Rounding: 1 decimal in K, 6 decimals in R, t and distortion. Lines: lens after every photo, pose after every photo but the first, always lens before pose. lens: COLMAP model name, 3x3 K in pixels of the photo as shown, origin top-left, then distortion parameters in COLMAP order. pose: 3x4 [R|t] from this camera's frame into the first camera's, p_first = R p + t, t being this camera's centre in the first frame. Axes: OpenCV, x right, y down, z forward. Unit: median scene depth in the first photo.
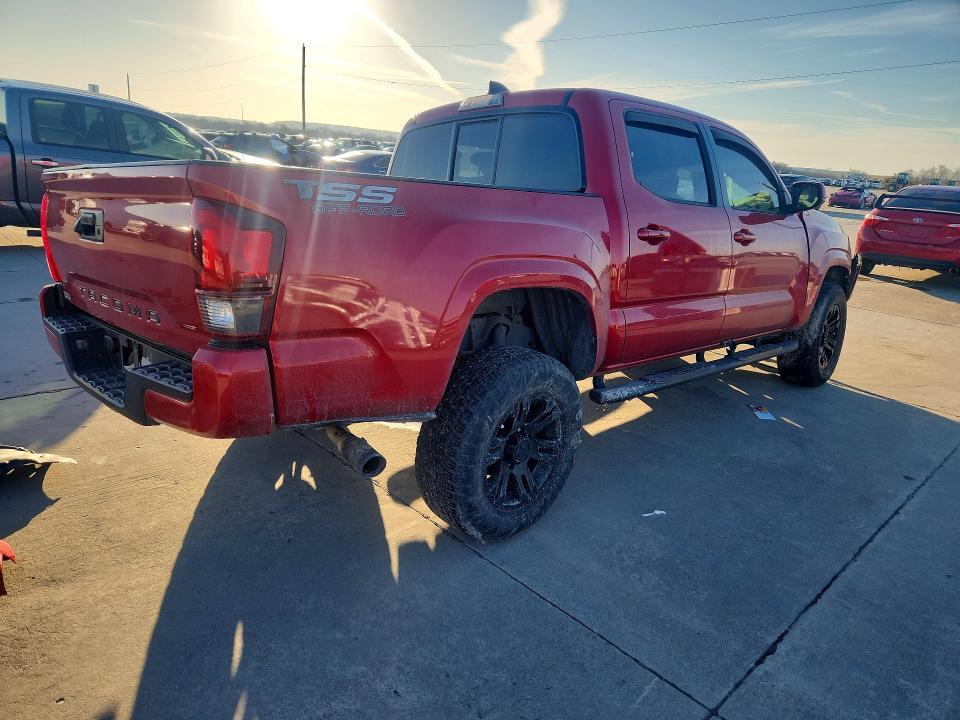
lens RADIAL K [[770.1, 0, 480.0], [0, 770.1, 360.0], [0, 0, 1]] dist [0.001380, -0.002263]
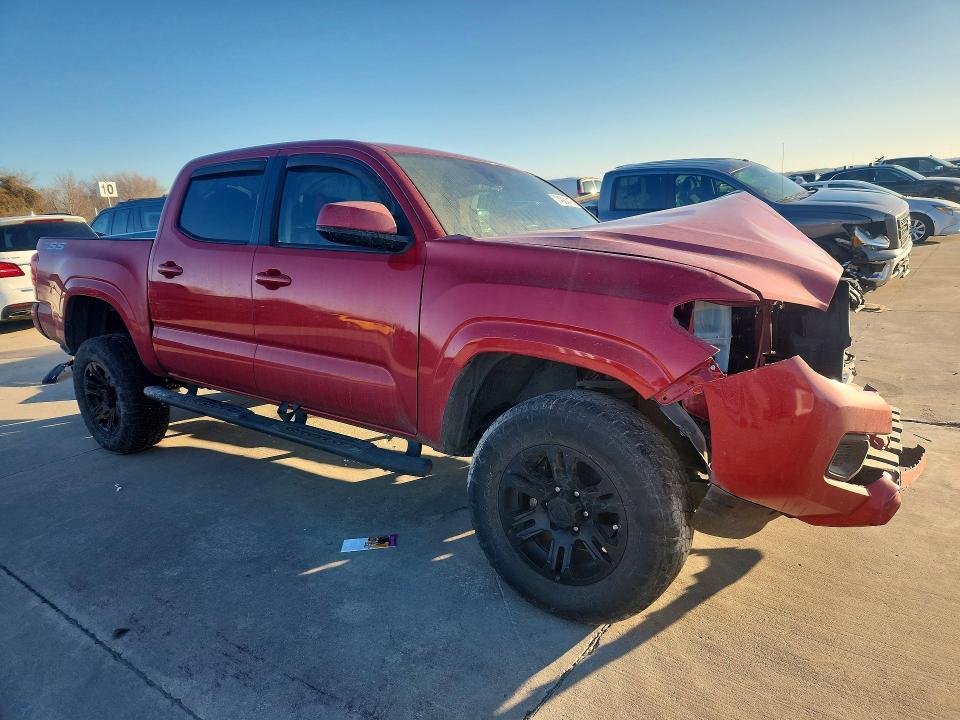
lens RADIAL K [[770.1, 0, 480.0], [0, 770.1, 360.0], [0, 0, 1]] dist [0.001380, -0.002263]
pose [[-0.007191, 0.116728, -0.993138, 1.187498], [-0.184231, 0.976008, 0.116048, -0.215610], [0.982857, 0.183802, 0.014487, 1.244155]]
